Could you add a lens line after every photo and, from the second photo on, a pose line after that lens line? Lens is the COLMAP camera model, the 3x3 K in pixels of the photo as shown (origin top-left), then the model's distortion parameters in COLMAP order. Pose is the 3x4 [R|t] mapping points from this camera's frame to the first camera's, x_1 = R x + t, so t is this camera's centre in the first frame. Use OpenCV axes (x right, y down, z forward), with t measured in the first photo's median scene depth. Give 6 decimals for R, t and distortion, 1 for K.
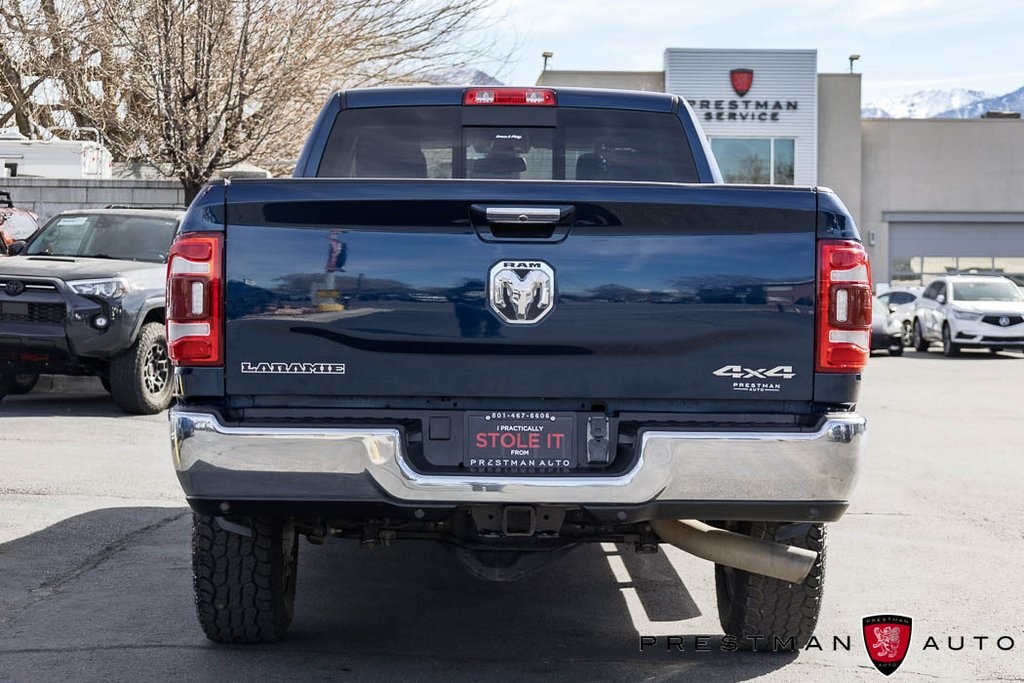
lens RADIAL K [[2092.0, 0, 513.3], [0, 2092.0, 345.4], [0, 0, 1]] dist [0.093692, 0.000000]
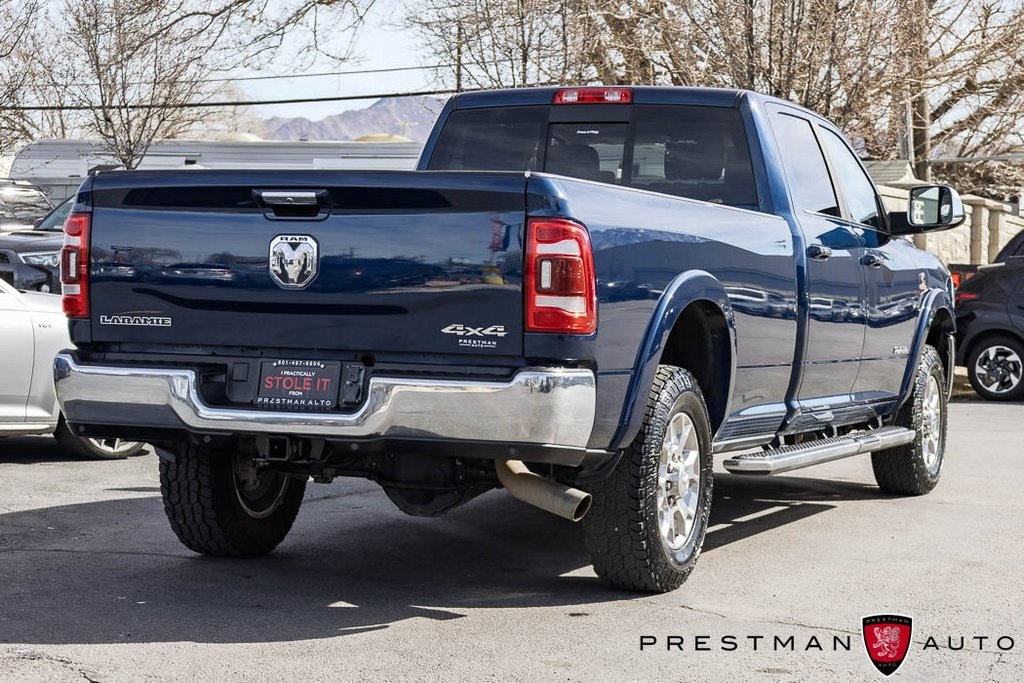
lens RADIAL K [[2280.1, 0, 515.9], [0, 2280.1, 342.1], [0, 0, 1]] dist [0.048388, 0.000000]
pose [[0.920284, 0.018849, -0.390797, 0.637305], [-0.022150, 0.999747, -0.003941, 0.023799], [0.390624, 0.012283, 0.920468, -0.169956]]
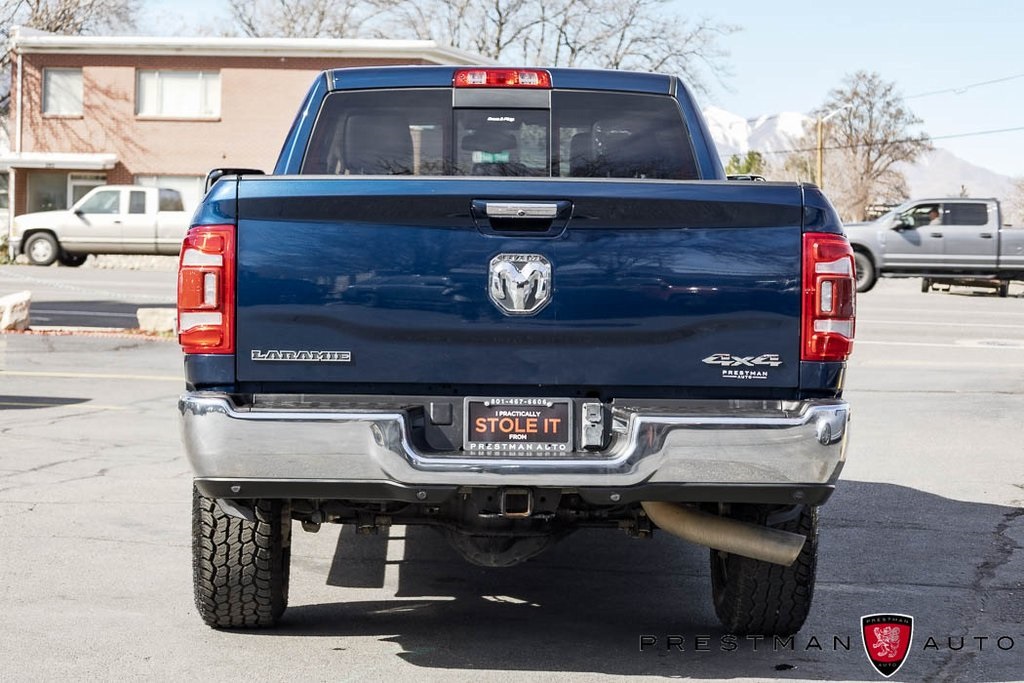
lens RADIAL K [[2497.7, 0, 511.3], [0, 2497.7, 339.2], [0, 0, 1]] dist [0.091618, 0.000000]
pose [[0.999962, 0.001455, 0.008546, -0.010857], [-0.001494, 0.999989, 0.004551, -0.003187], [-0.008539, -0.004564, 0.999953, -0.245967]]
